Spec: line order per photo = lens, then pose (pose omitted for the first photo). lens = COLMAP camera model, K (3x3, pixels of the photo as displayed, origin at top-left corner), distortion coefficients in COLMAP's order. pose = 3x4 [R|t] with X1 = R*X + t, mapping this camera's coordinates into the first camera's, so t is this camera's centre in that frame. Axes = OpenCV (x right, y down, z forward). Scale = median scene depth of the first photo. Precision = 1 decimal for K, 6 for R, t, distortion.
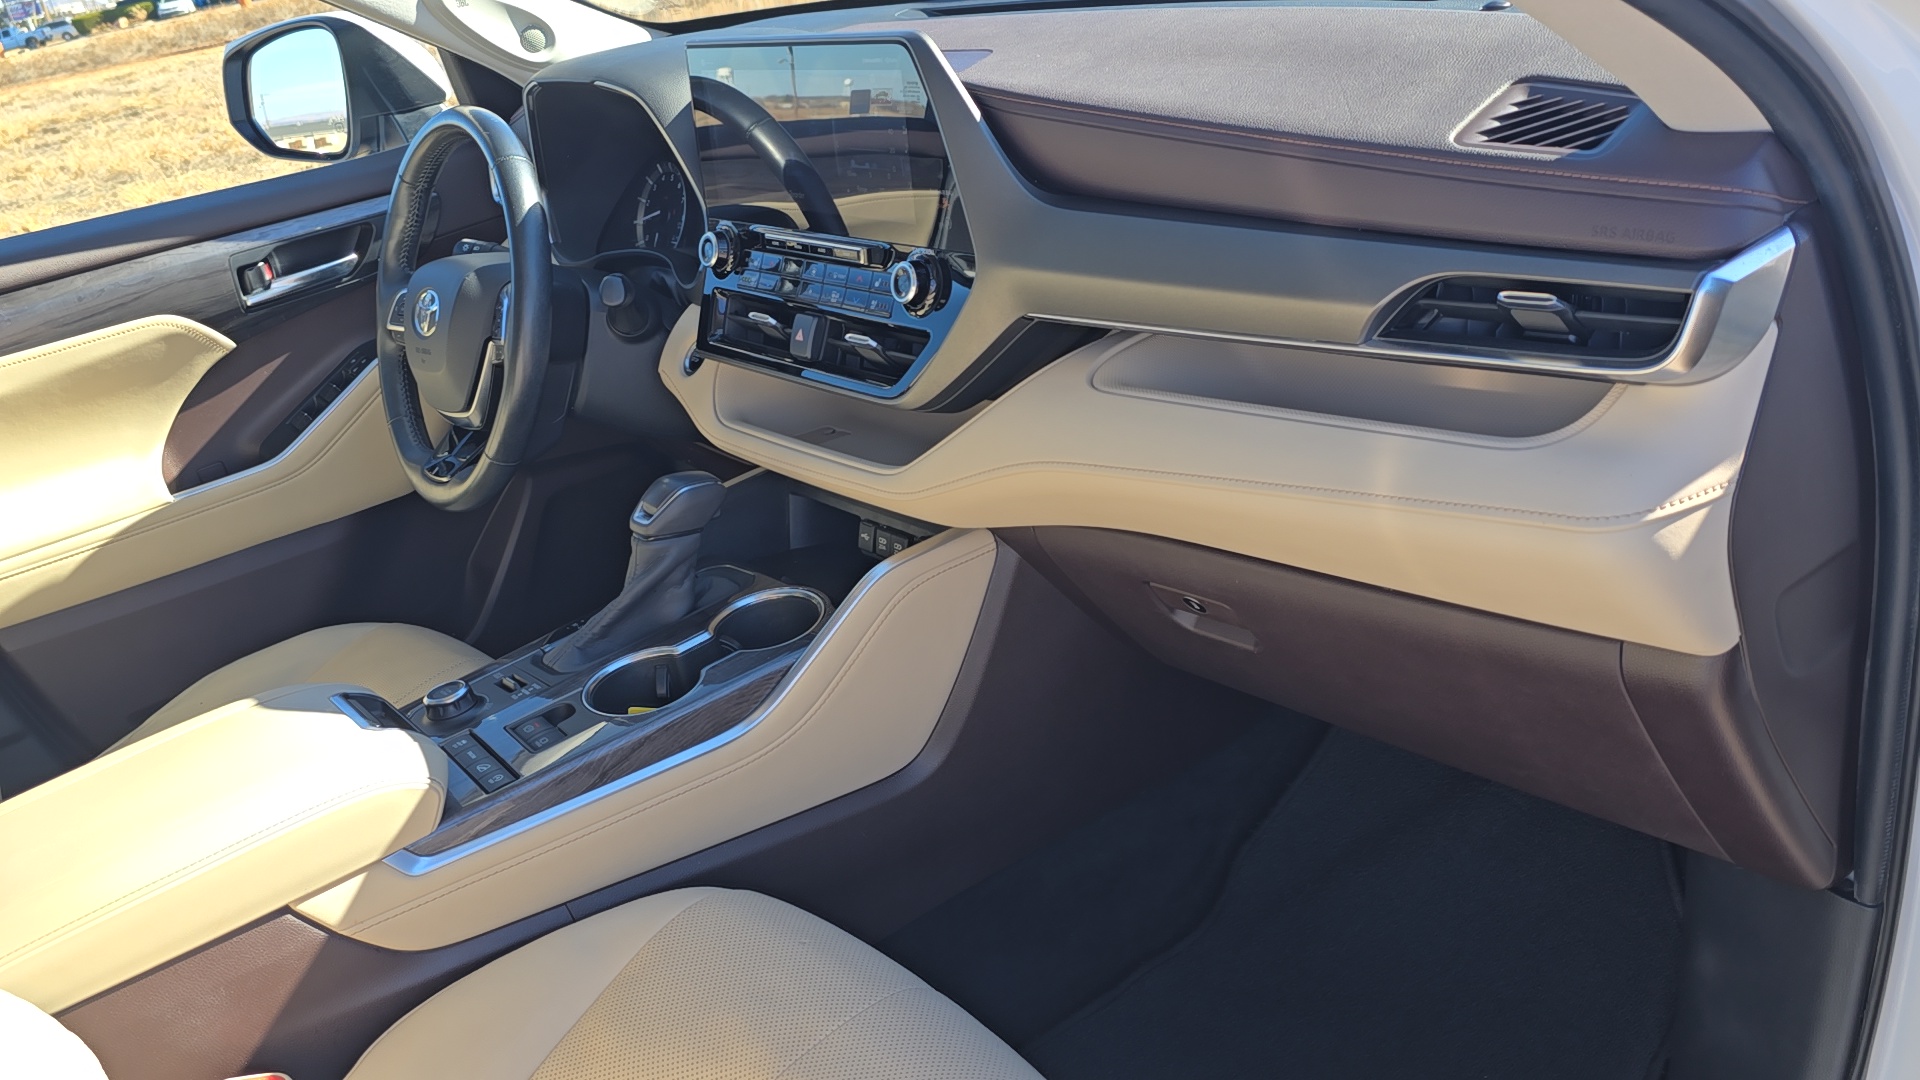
lens RADIAL K [[1623.1, 0, 968.4], [0, 1623.1, 535.5], [0, 0, 1]] dist [-0.013122, 0.017711]
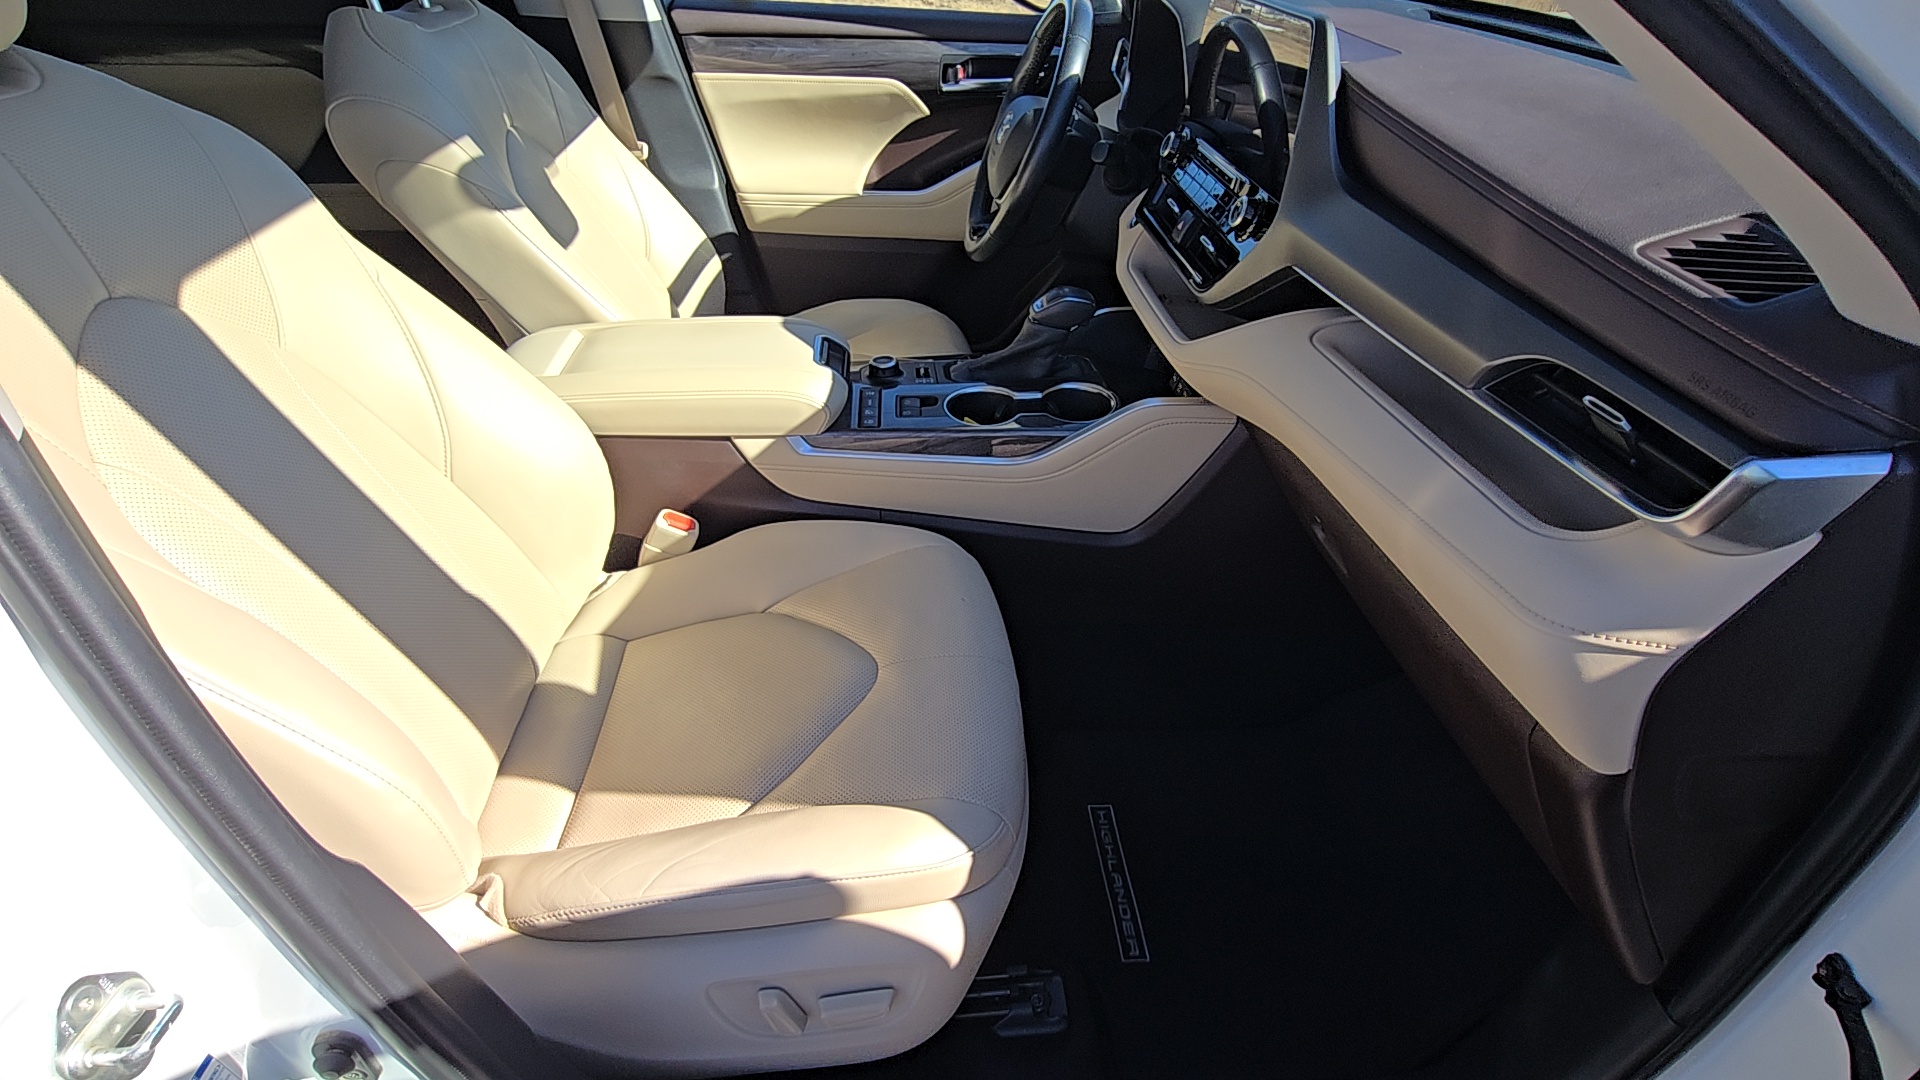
lens RADIAL K [[989.4, 0, 956.9], [0, 989.4, 534.6], [0, 0, 1]] dist [0.001248, 0.001229]
pose [[0.815750, 0.461780, -0.348297, 0.184203], [-0.375425, 0.880807, 0.288506, -0.071851], [0.440009, -0.104589, 0.891882, 0.147372]]
